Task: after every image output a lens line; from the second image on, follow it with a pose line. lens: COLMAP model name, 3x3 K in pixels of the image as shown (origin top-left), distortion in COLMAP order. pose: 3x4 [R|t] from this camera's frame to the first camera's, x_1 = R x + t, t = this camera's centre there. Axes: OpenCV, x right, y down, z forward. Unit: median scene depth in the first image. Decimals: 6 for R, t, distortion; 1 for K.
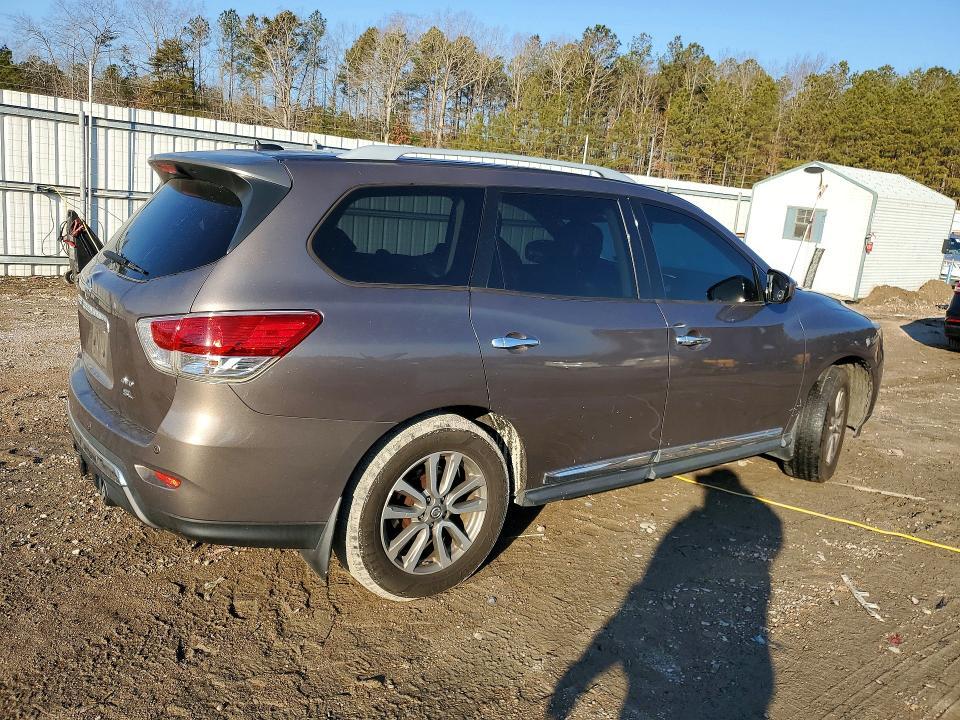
lens RADIAL K [[738.5, 0, 483.2], [0, 738.5, 357.3], [0, 0, 1]] dist [0.010714, 0.001791]
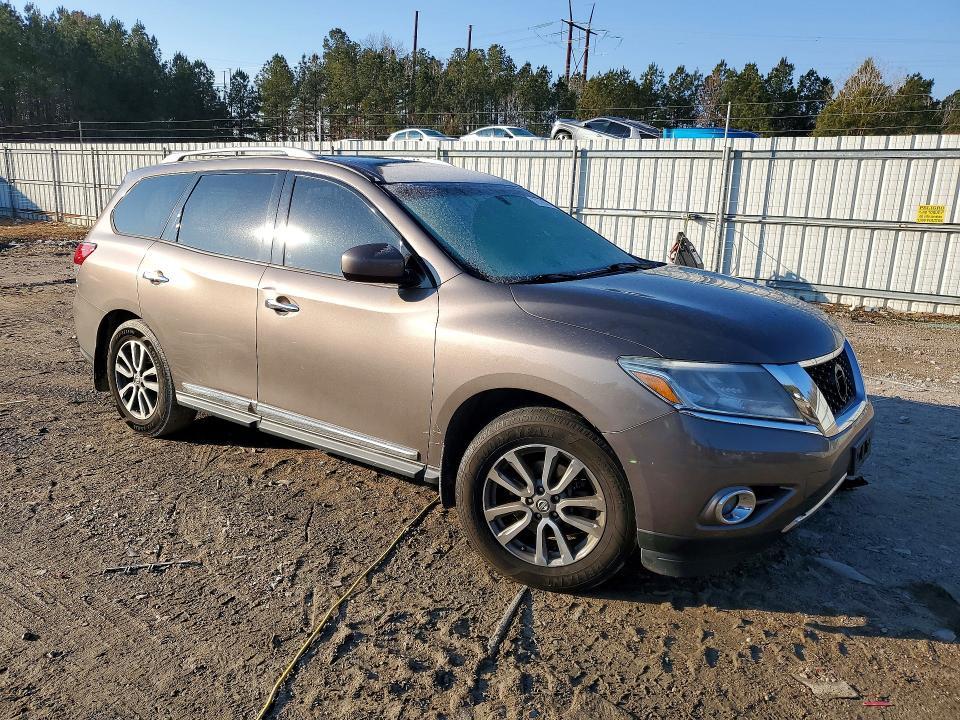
lens RADIAL K [[738.5, 0, 483.2], [0, 738.5, 357.3], [0, 0, 1]] dist [0.010714, 0.001791]
pose [[0.353269, 0.132870, -0.926038, 0.406741], [-0.191187, 0.979225, 0.067567, -0.019426], [0.915778, 0.153177, 0.371333, 0.273040]]
